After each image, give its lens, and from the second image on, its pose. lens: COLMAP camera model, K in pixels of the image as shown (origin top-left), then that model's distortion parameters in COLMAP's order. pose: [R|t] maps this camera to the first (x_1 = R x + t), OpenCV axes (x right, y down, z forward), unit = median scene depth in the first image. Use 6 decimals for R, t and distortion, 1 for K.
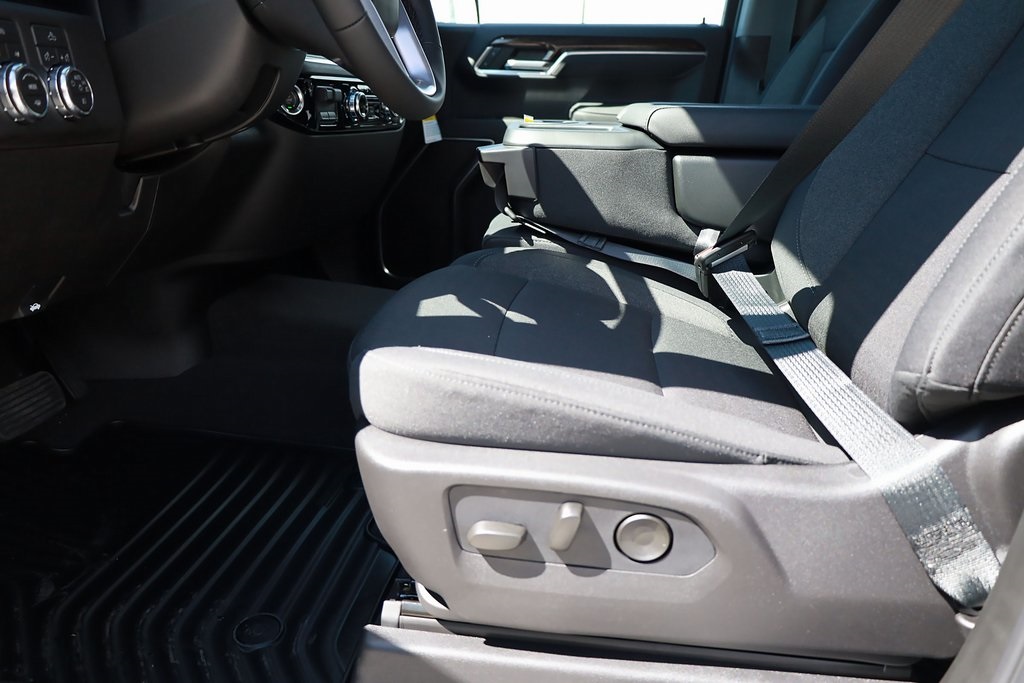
lens RADIAL K [[756.8, 0, 506.5], [0, 756.8, 338.3], [0, 0, 1]] dist [0.011413, -0.006330]
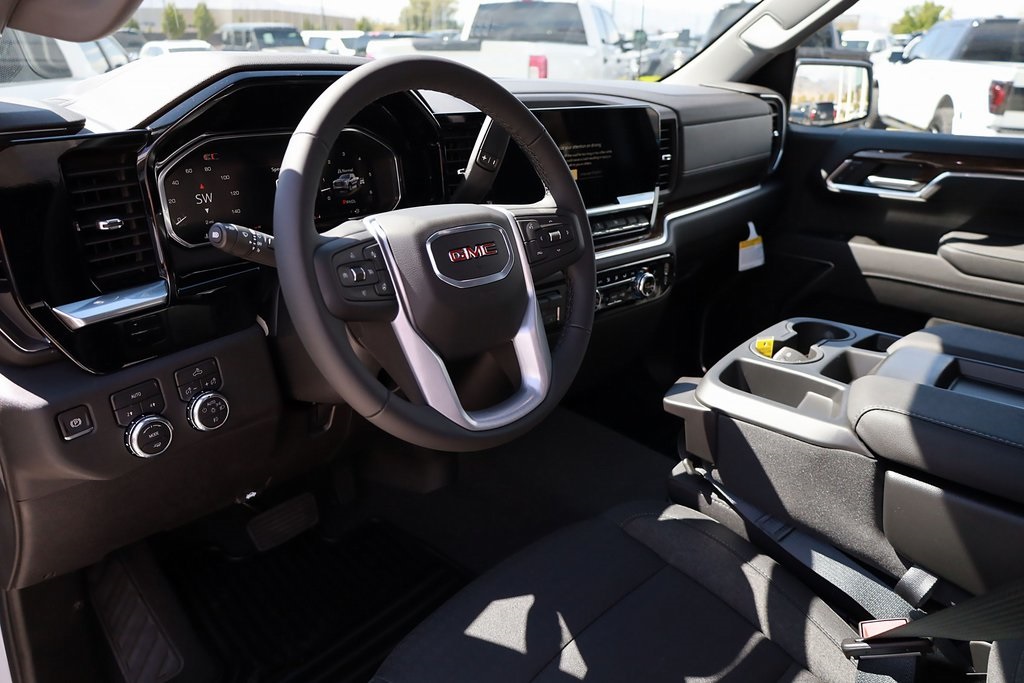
lens RADIAL K [[707.1, 0, 519.0], [0, 707.1, 338.7], [0, 0, 1]] dist [-0.003528, -0.001551]
pose [[0.814726, 0.199703, -0.544371, 0.154632], [-0.158847, 0.979774, 0.121695, -0.220462], [0.557664, -0.012677, 0.829970, 0.101791]]
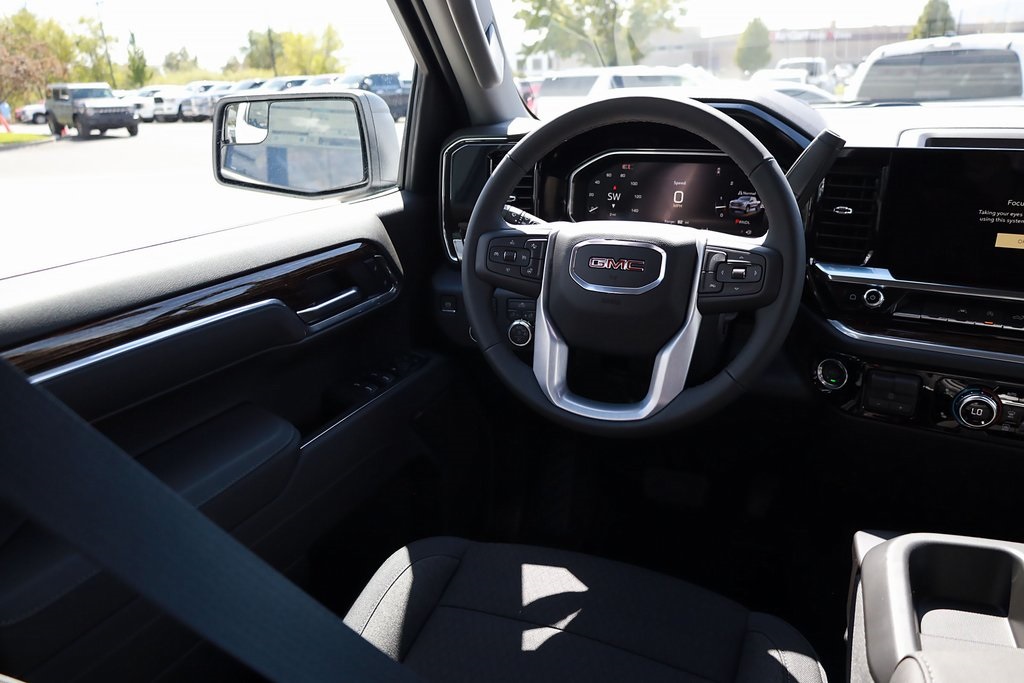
lens RADIAL K [[707.1, 0, 516.2], [0, 707.1, 342.2], [0, 0, 1]] dist [-0.003528, -0.001551]
pose [[-0.272208, 0.310294, -0.910835, 0.321869], [-0.262680, 0.886663, 0.380562, -0.311908], [0.925690, 0.342850, -0.159849, 0.405418]]
